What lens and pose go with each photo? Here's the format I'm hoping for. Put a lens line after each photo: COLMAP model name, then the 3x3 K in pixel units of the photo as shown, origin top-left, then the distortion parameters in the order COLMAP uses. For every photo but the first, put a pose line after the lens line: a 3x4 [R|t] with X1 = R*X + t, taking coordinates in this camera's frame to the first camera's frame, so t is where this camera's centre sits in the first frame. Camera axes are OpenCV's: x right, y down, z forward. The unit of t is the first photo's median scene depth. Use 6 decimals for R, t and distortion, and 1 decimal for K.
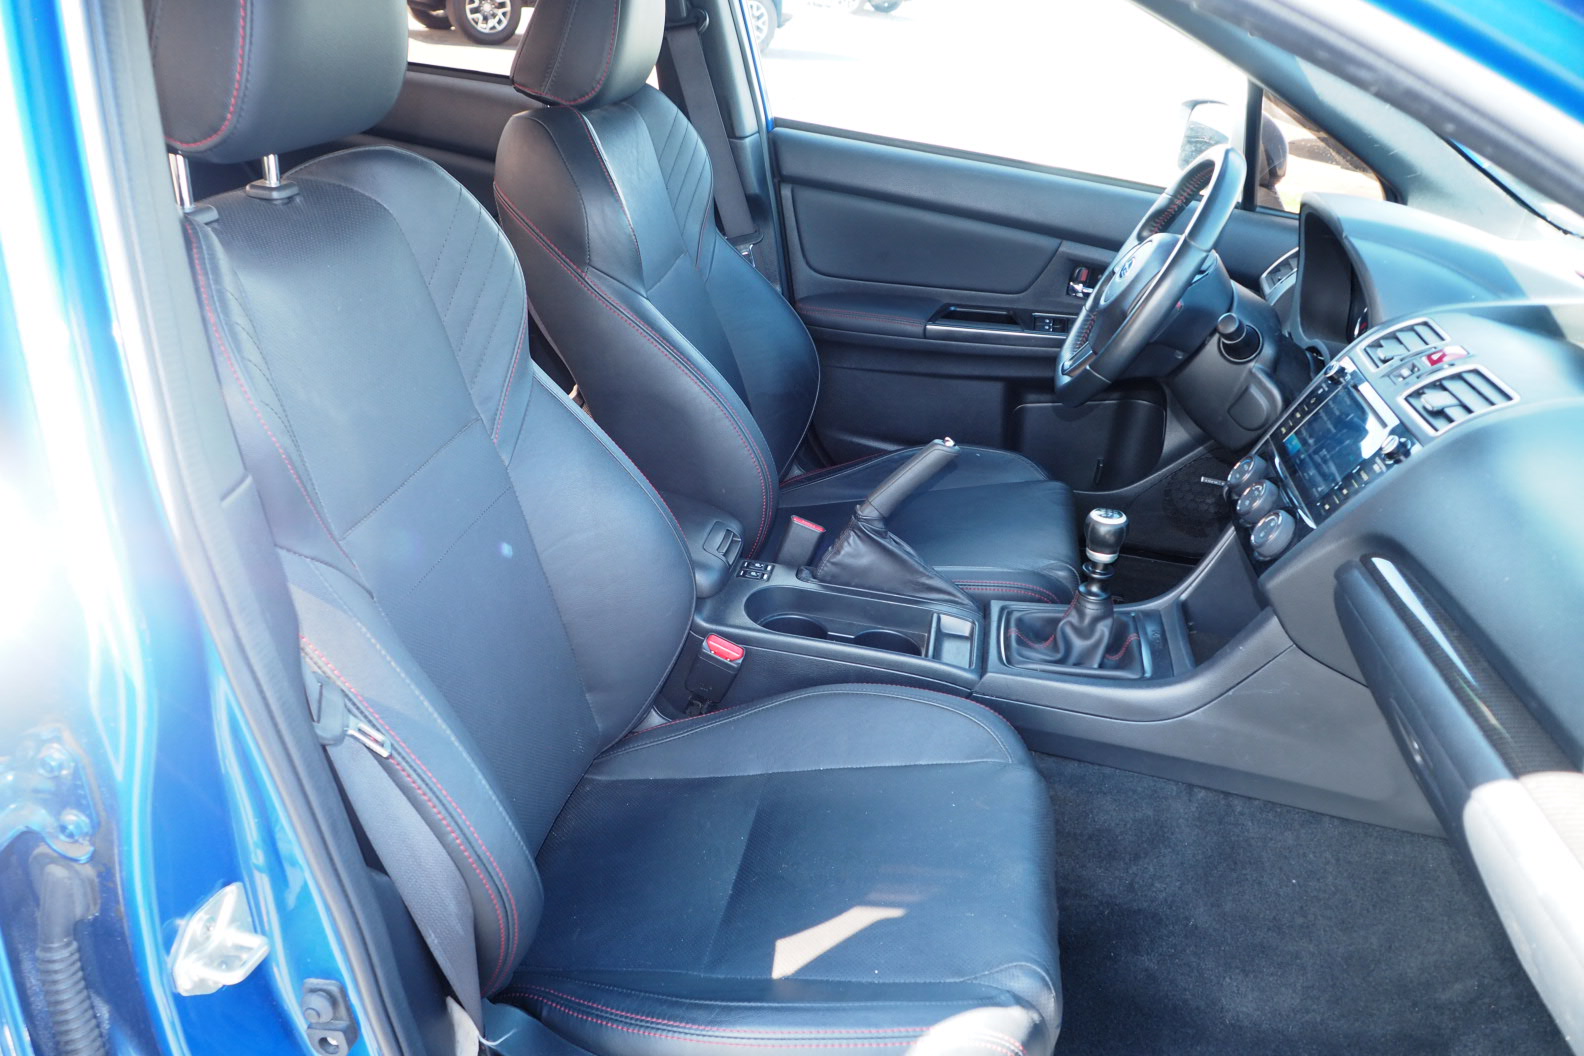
lens RADIAL K [[1144.0, 0, 792.0], [0, 1144.0, 528.0], [0, 0, 1]] dist [-0.021550, 0.002059]
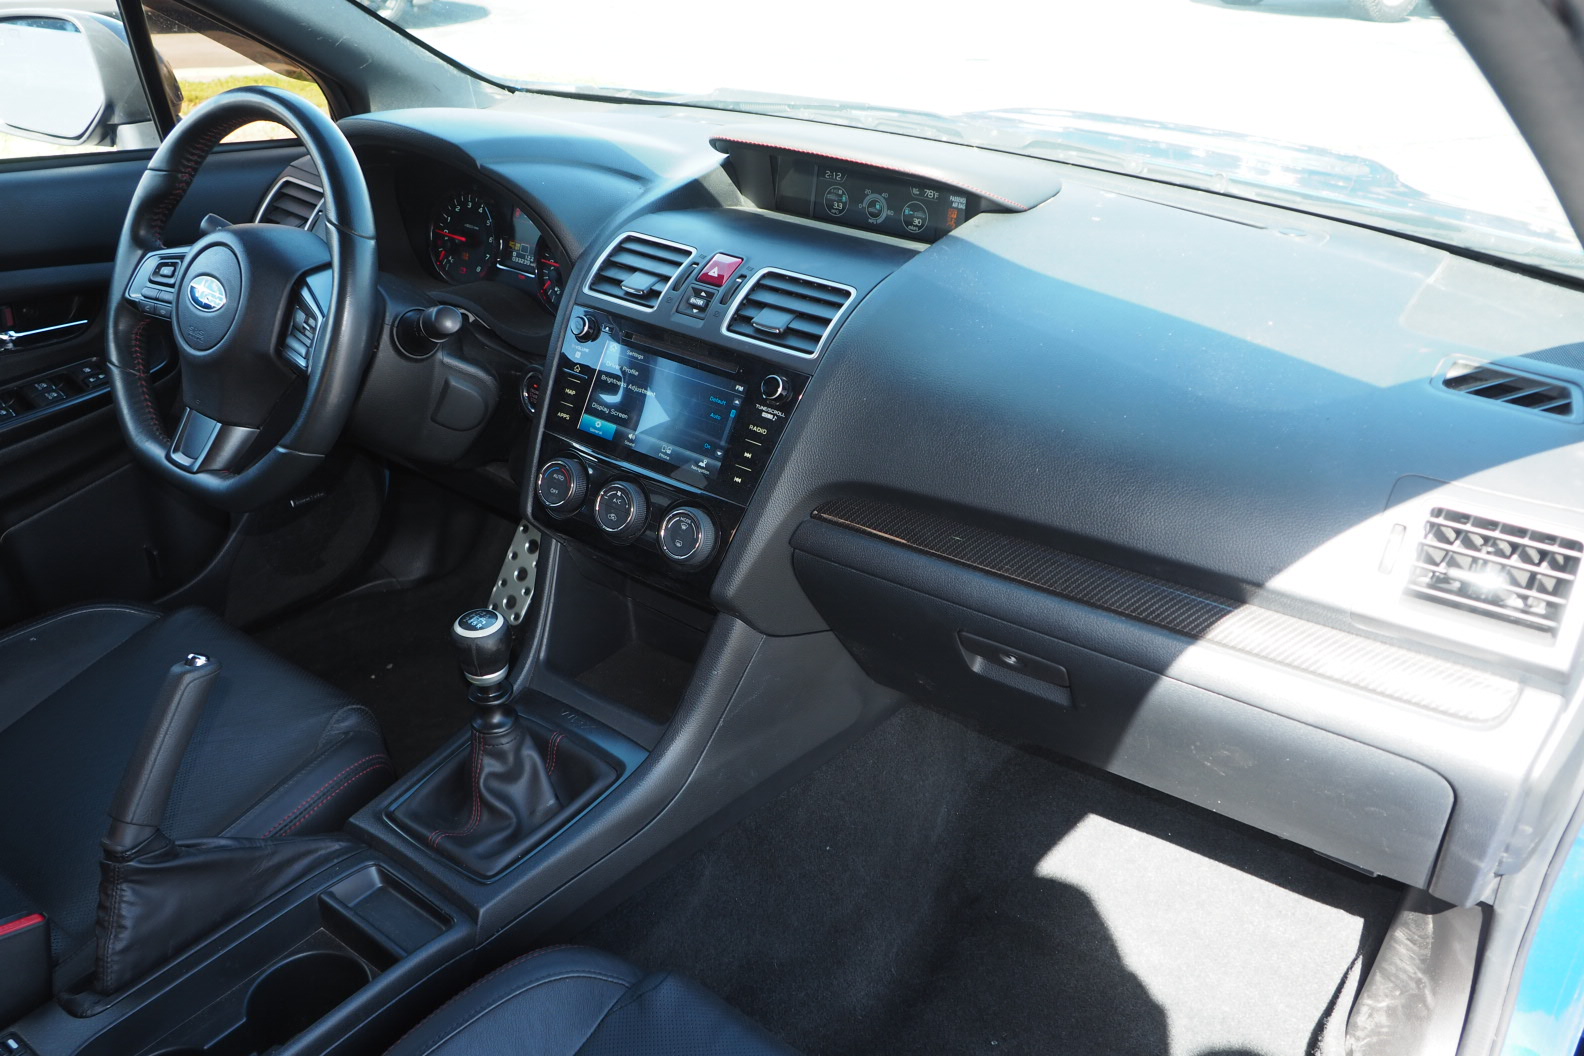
lens RADIAL K [[1261.2, 0, 792.0], [0, 1261.2, 528.0], [0, 0, 1]] dist [0.002457, 0.005318]
pose [[0.448102, -0.476097, 0.756661, -0.200735], [0.411548, 0.861233, 0.298171, -0.211851], [-0.793620, 0.177792, 0.581857, 0.364045]]
